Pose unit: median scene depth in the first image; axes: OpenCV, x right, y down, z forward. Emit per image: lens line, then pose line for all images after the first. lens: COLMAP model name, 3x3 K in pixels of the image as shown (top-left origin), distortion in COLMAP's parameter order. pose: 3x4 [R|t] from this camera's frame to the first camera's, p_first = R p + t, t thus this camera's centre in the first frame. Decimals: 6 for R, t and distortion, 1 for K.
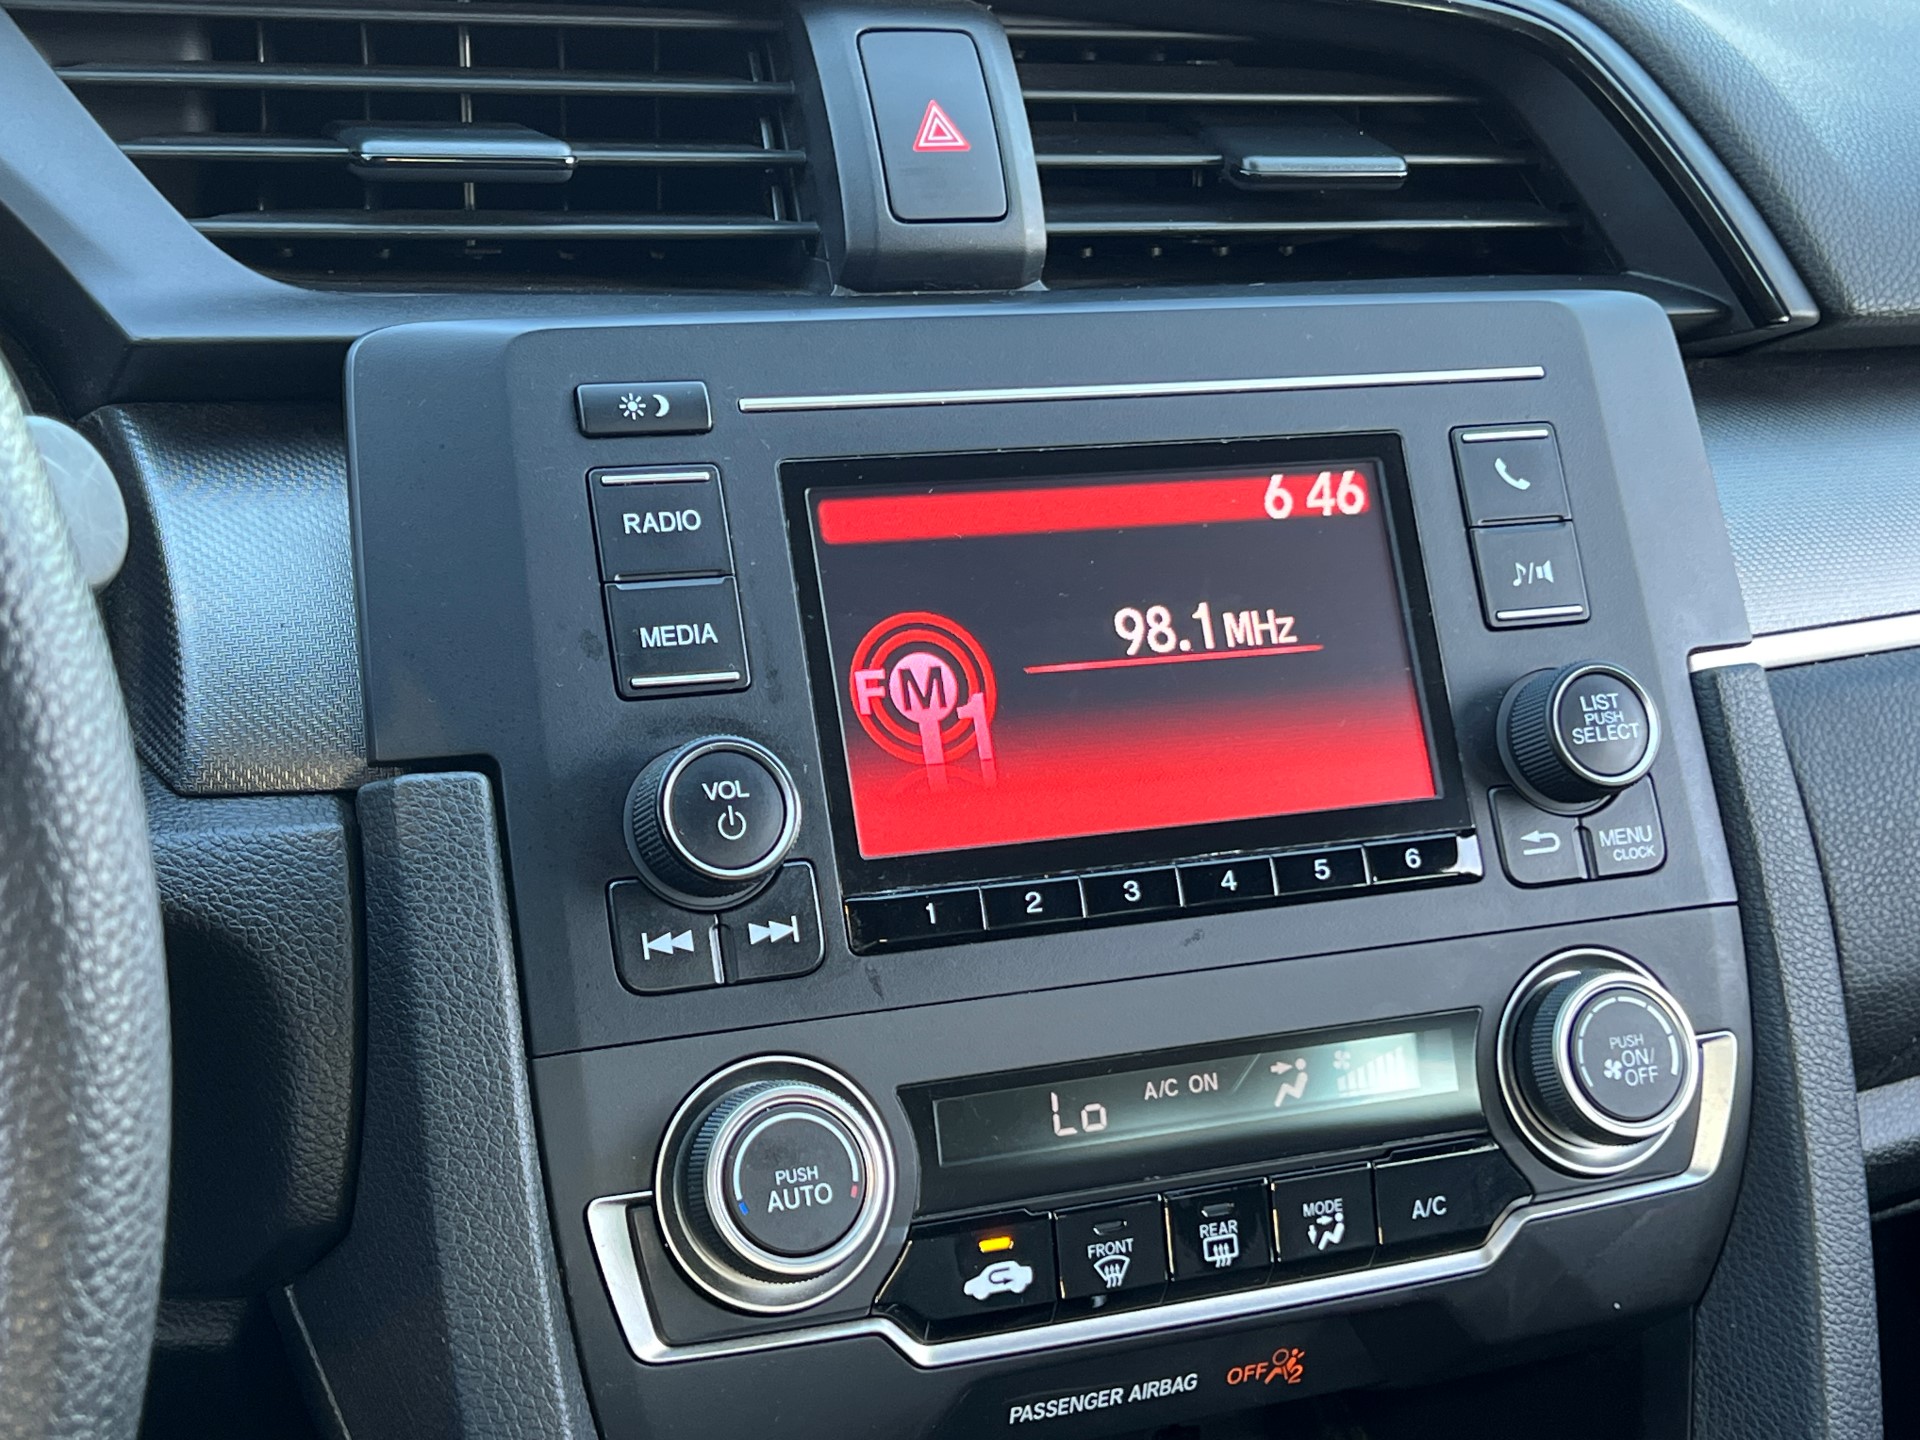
lens RADIAL K [[2879.7, 0, 968.5], [0, 2879.7, 738.1], [0, 0, 1]] dist [0.098849, 0.000000]
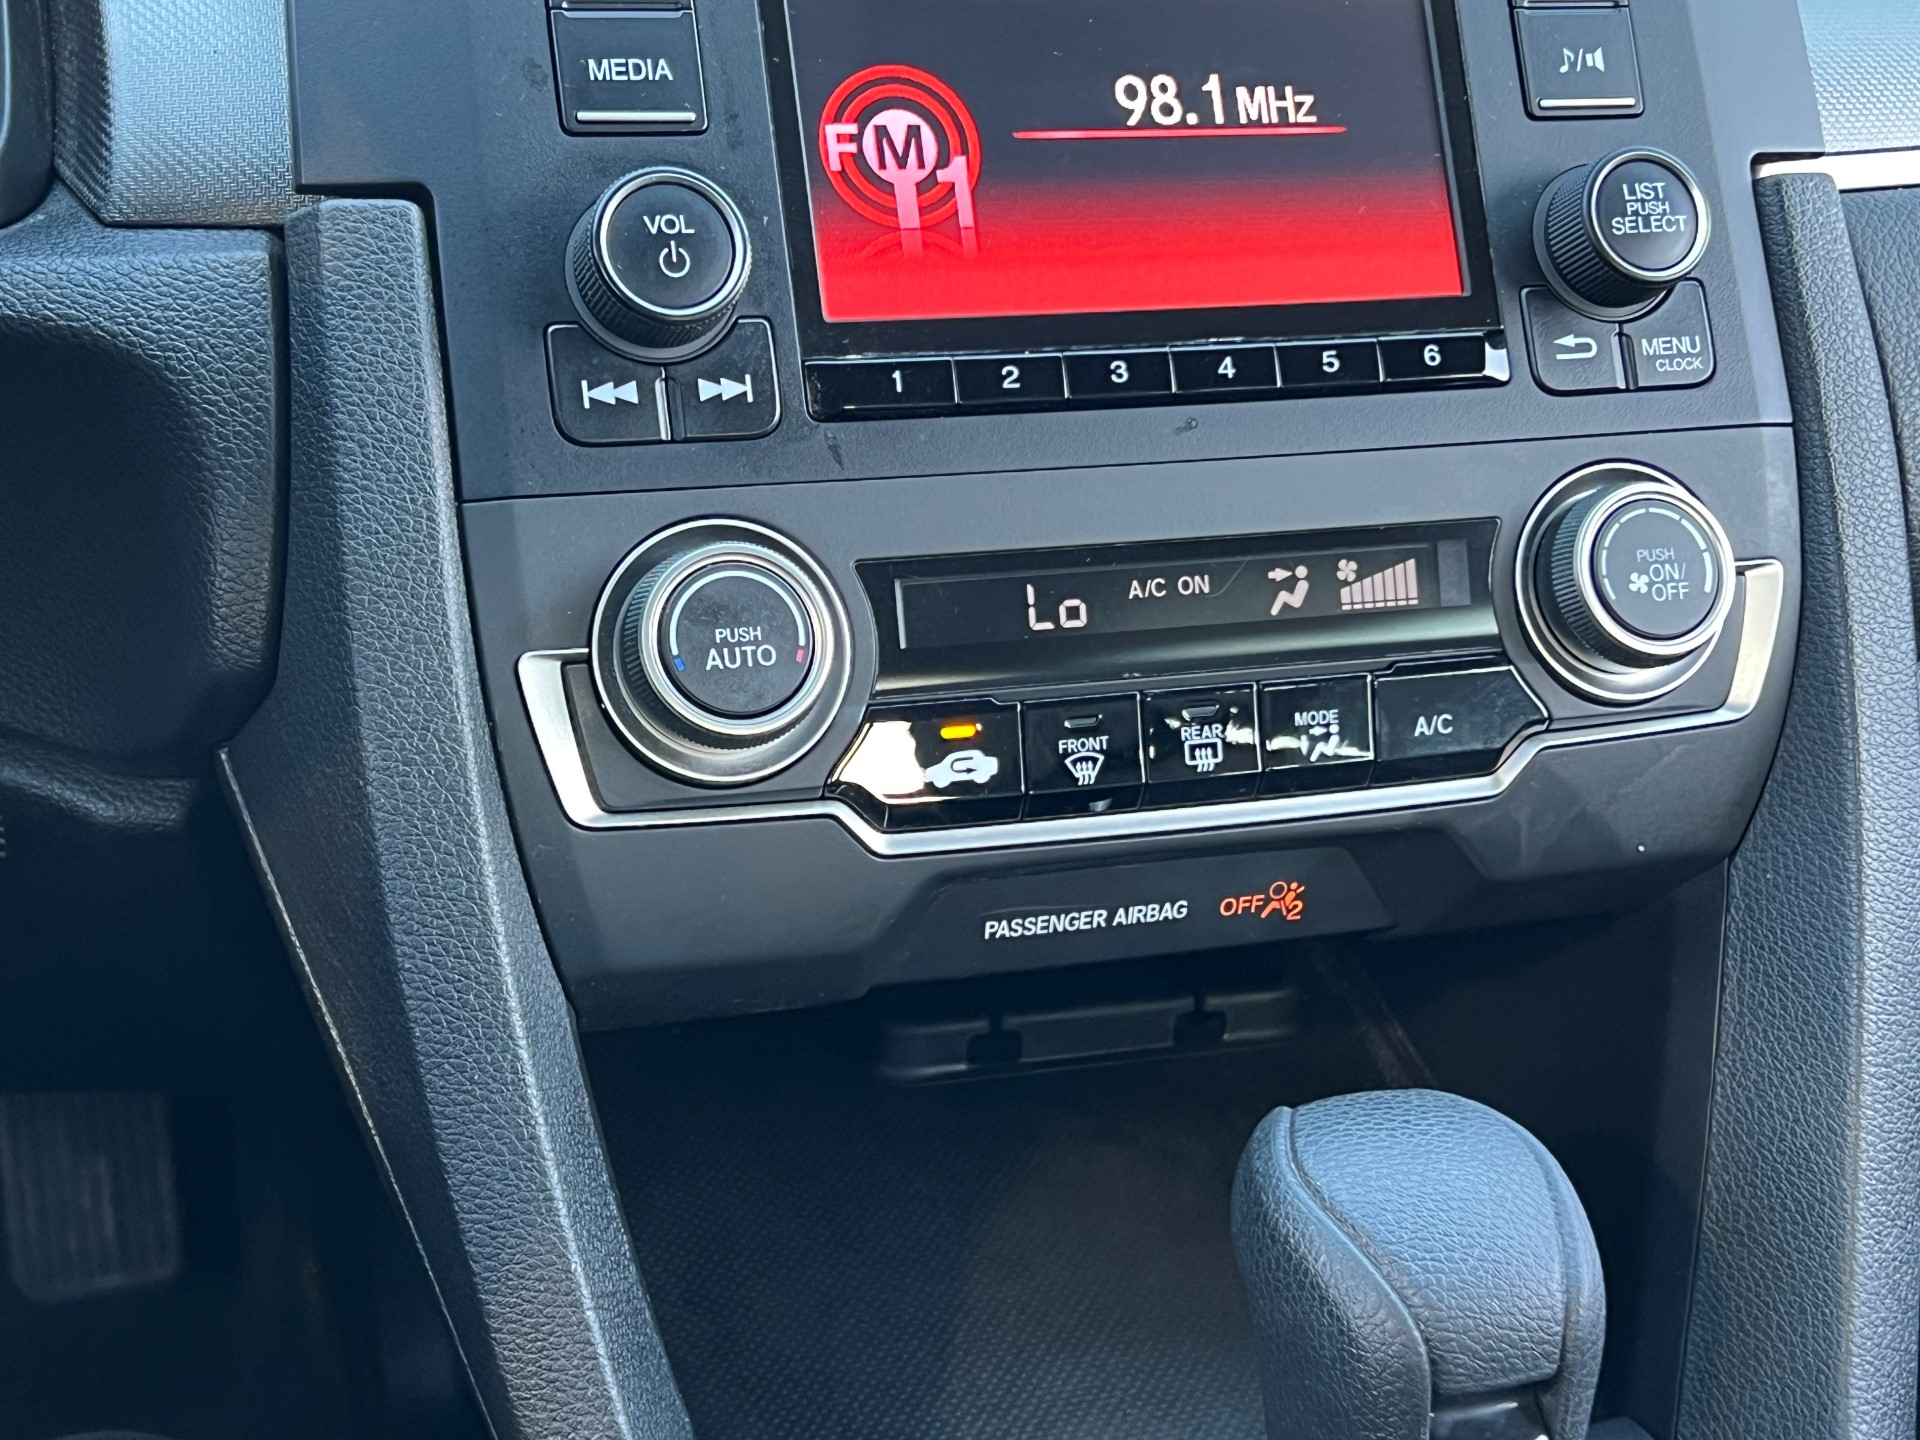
lens RADIAL K [[2879.7, 0, 972.6], [0, 2879.7, 724.4], [0, 0, 1]] dist [0.098849, 0.000000]
pose [[0.997217, 0.024212, -0.070507, 0.075706], [-0.020386, 0.998306, 0.054493, 0.113755], [0.071707, -0.052904, 0.996022, 0.053978]]
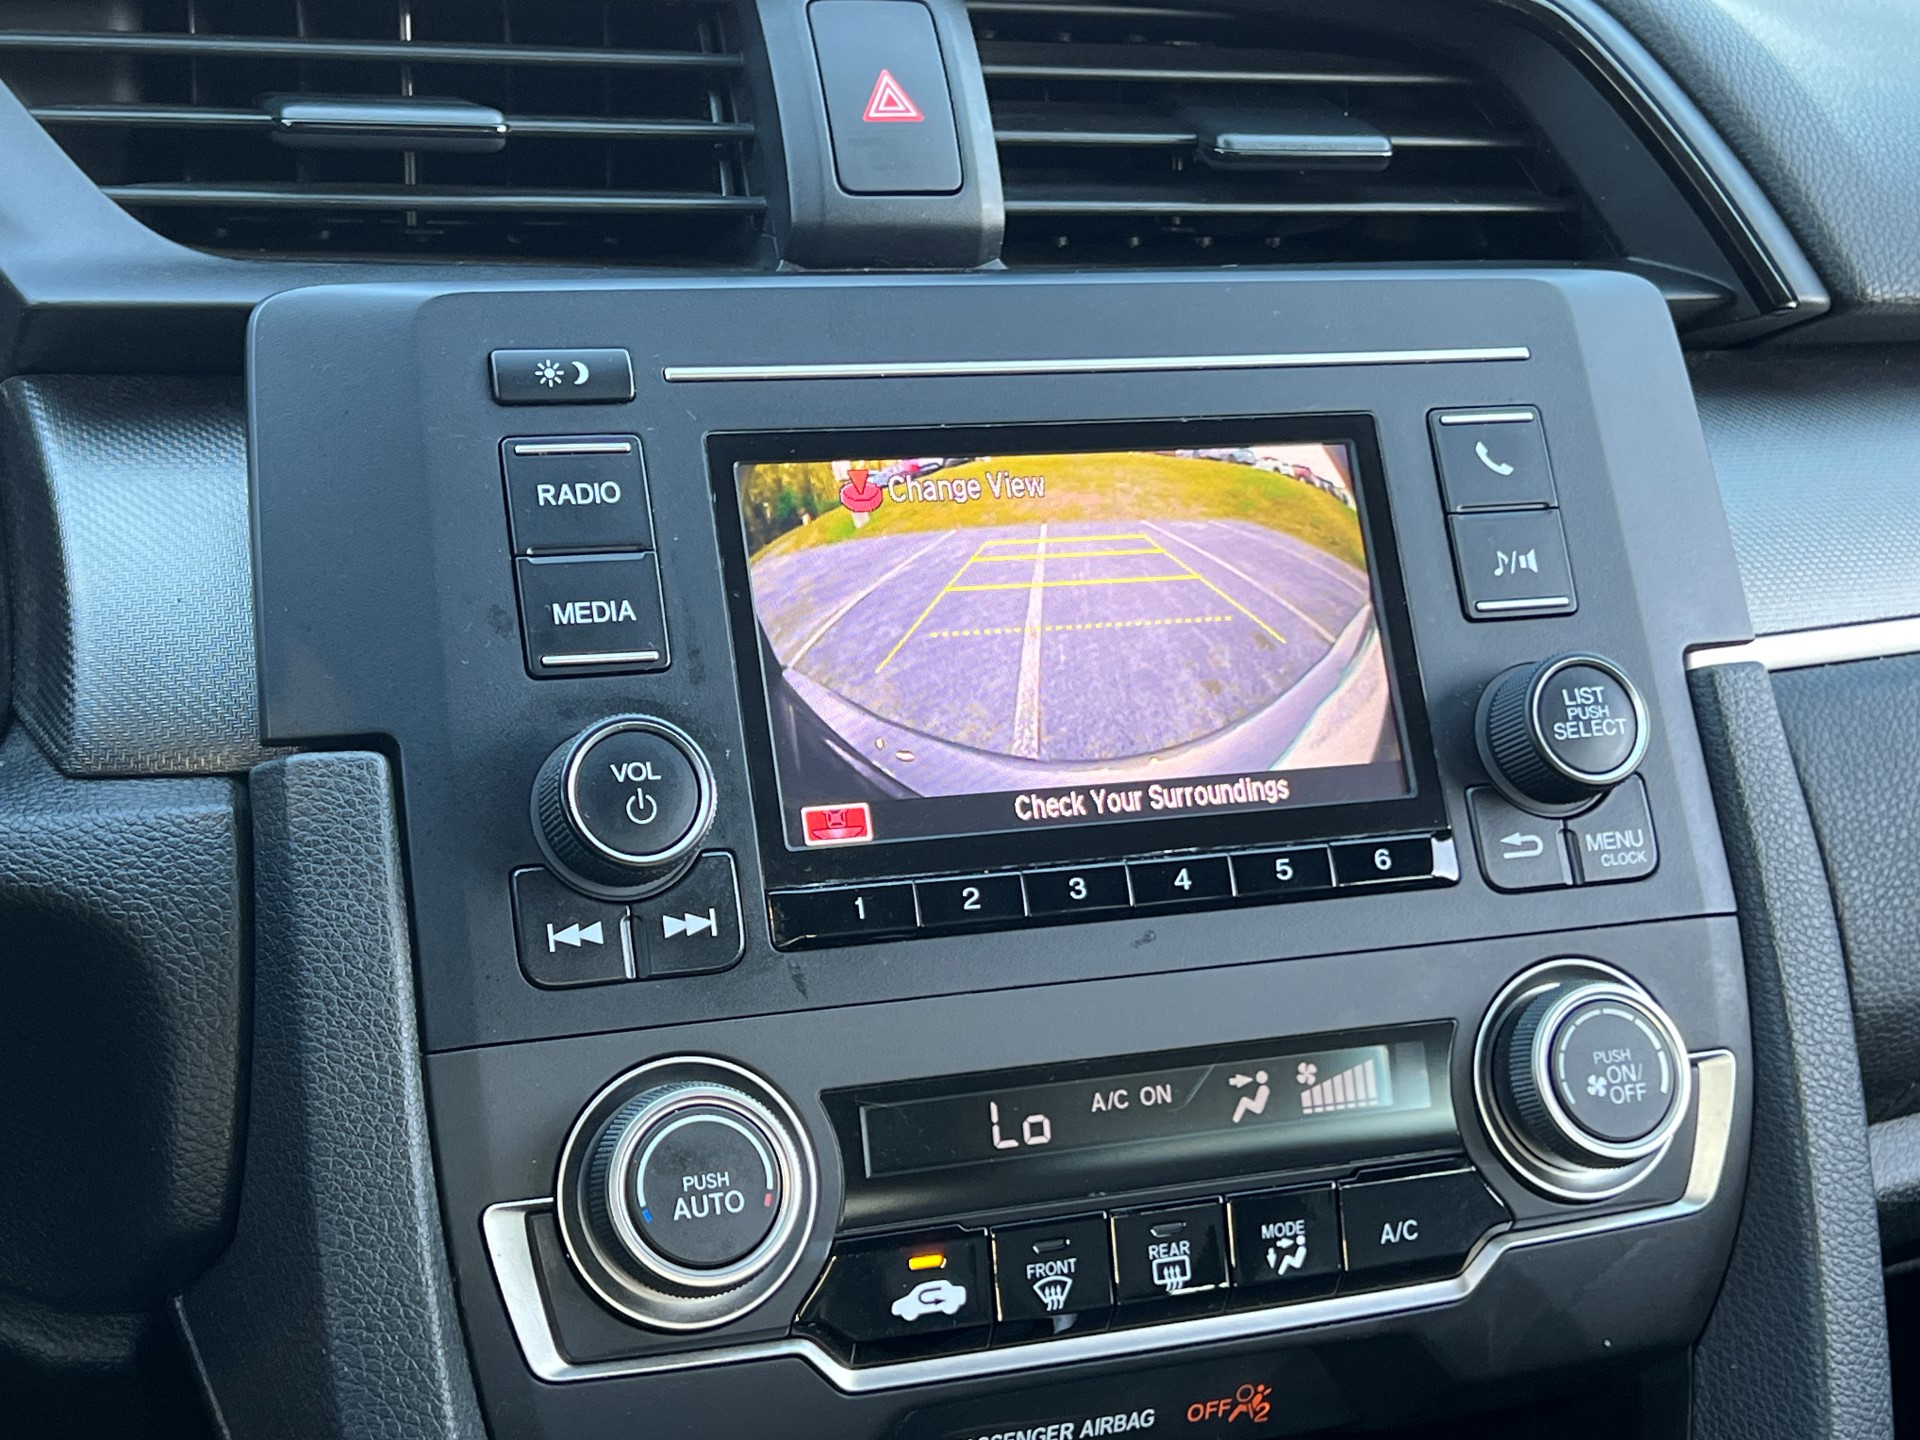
lens RADIAL K [[2879.7, 0, 951.4], [0, 2879.7, 717.9], [0, 0, 1]] dist [0.098849, 0.000000]
pose [[0.999245, 0.003420, -0.038691, 0.049975], [-0.004815, 0.999340, -0.036003, 0.030341], [0.038543, 0.036162, 0.998602, 0.052098]]
